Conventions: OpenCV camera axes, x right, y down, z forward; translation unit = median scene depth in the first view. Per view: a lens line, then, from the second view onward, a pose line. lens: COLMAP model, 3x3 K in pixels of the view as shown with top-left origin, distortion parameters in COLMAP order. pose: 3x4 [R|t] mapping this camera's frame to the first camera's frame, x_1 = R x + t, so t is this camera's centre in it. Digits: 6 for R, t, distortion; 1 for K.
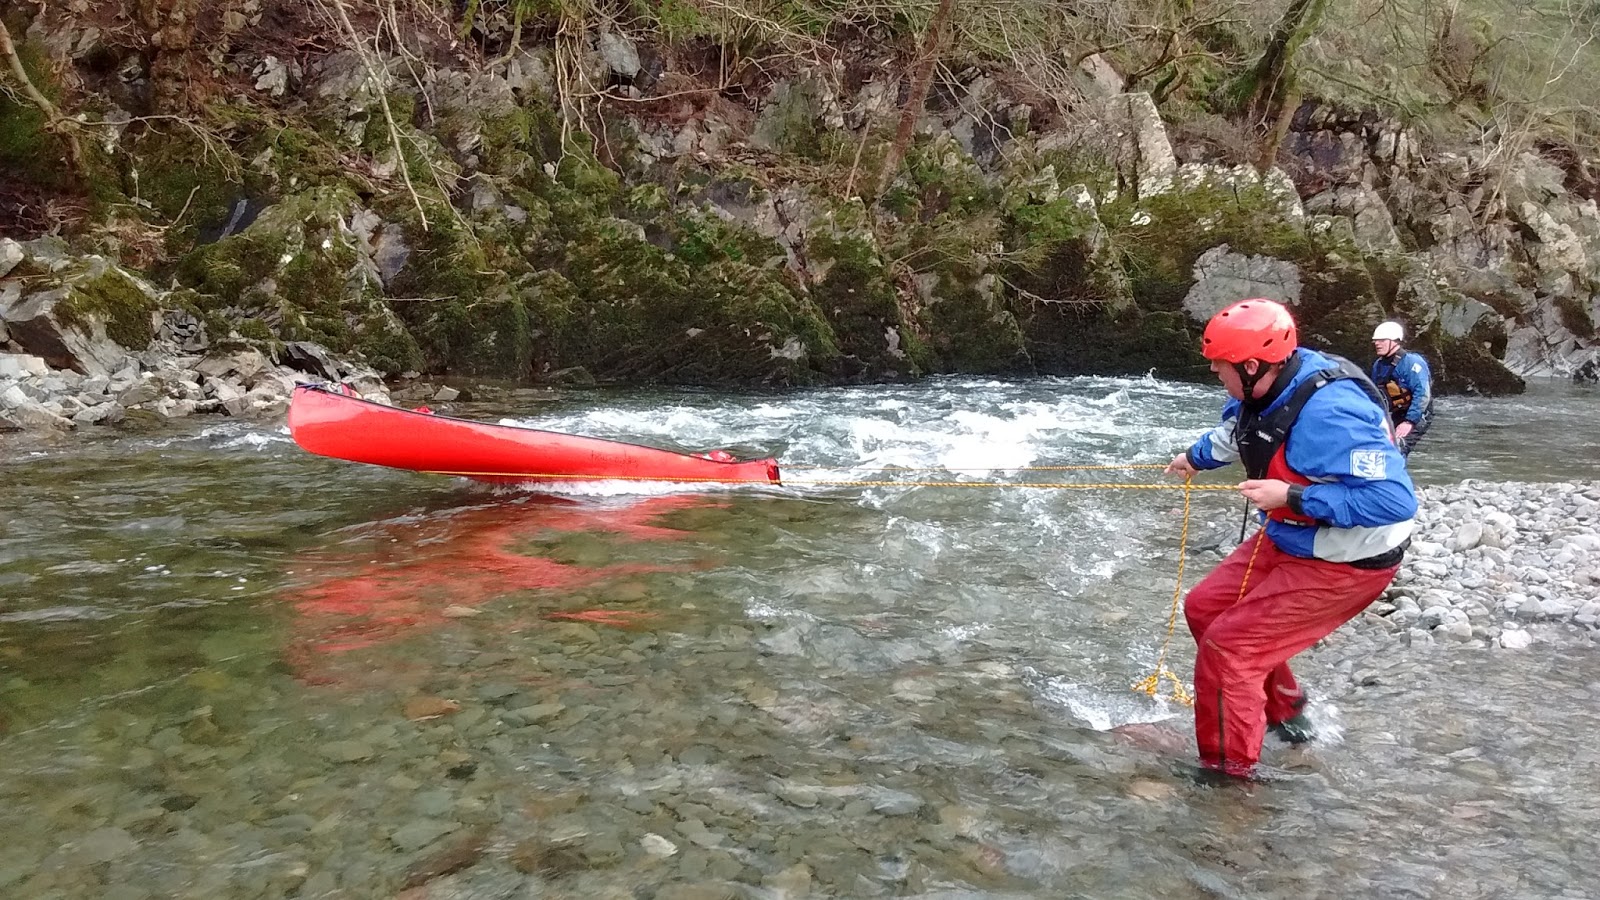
lens RADIAL K [[1395.5, 0, 793.4], [0, 1395.5, 464.7], [0, 0, 1]] dist [0.004897, -0.089560]
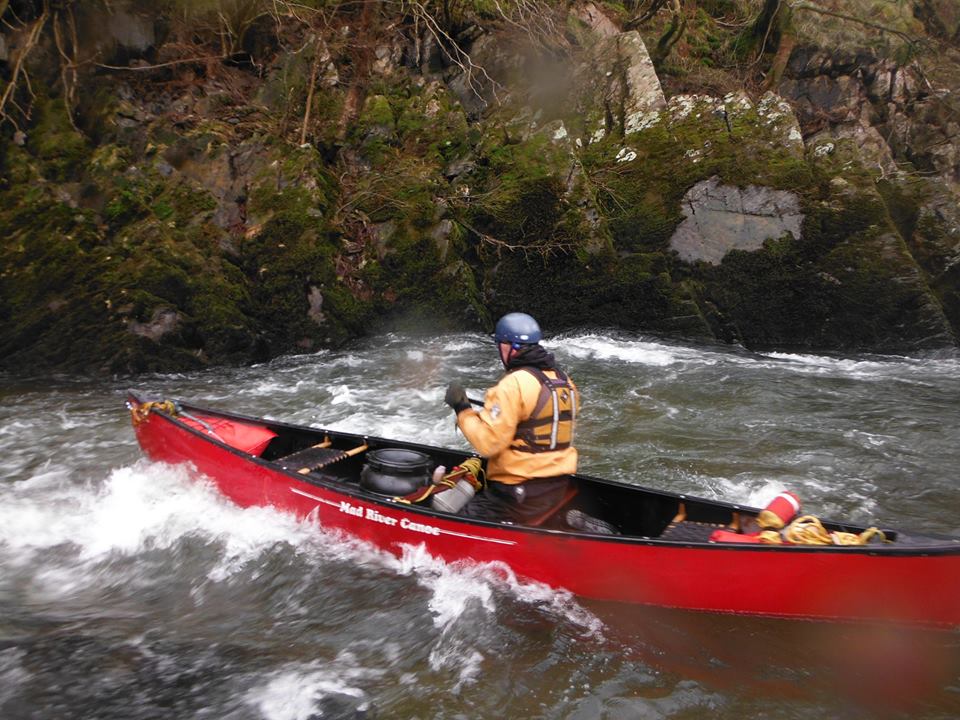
lens RADIAL K [[792.9, 0, 471.5], [0, 792.9, 354.3], [0, 0, 1]] dist [-0.042363, 0.048173]
pose [[0.997705, -0.037299, -0.056508, 0.171758], [0.037905, 0.999234, 0.009680, -0.051859], [0.056104, -0.011799, 0.998355, 0.465896]]
